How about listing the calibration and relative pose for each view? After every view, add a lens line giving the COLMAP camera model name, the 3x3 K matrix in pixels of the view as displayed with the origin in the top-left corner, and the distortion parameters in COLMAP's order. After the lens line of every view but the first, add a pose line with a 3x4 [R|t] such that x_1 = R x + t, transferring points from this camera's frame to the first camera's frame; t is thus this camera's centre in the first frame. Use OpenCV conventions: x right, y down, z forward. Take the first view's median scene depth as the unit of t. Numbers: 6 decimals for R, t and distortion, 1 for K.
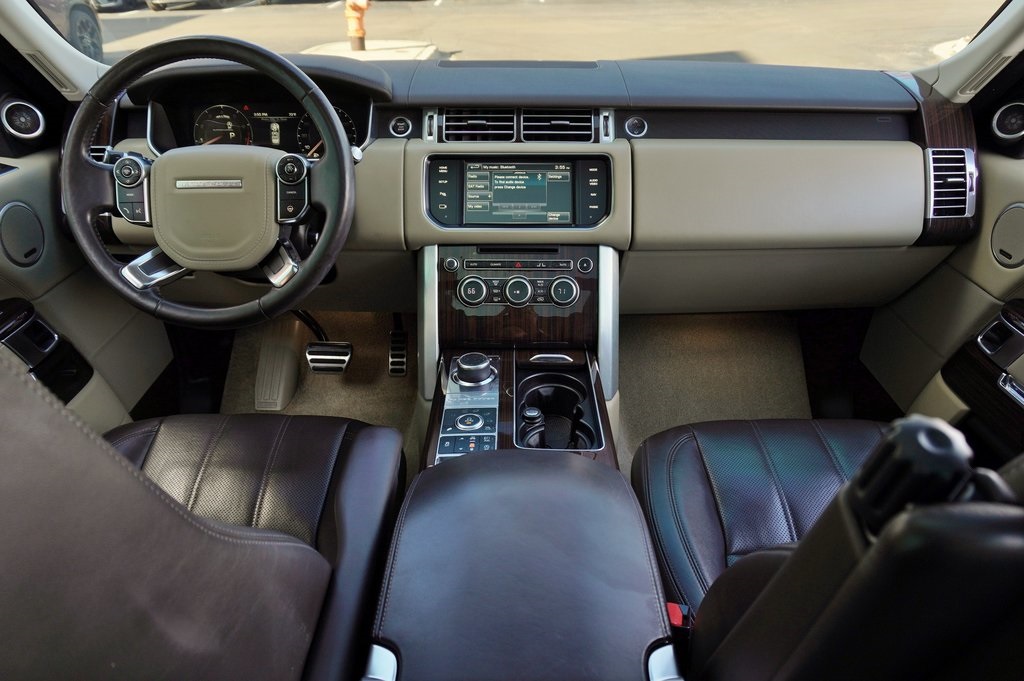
lens RADIAL K [[689.4, 0, 512.0], [0, 689.4, 340.5], [0, 0, 1]] dist [-0.040826, 0.035721]
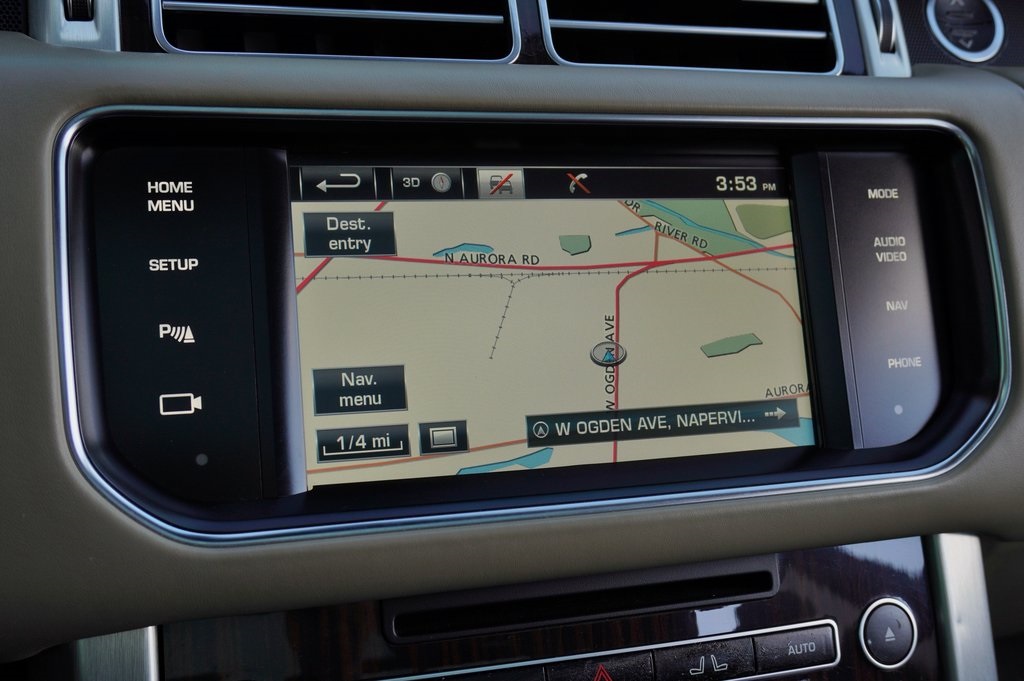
lens RADIAL K [[1124.4, 0, 512.0], [0, 1124.4, 340.5], [0, 0, 1]] dist [0.008271, 0.006642]
pose [[0.951782, -0.046108, 0.303290, -0.105611], [0.083177, 0.990394, -0.110460, -0.170793], [-0.295283, 0.130360, 0.946474, 0.696319]]
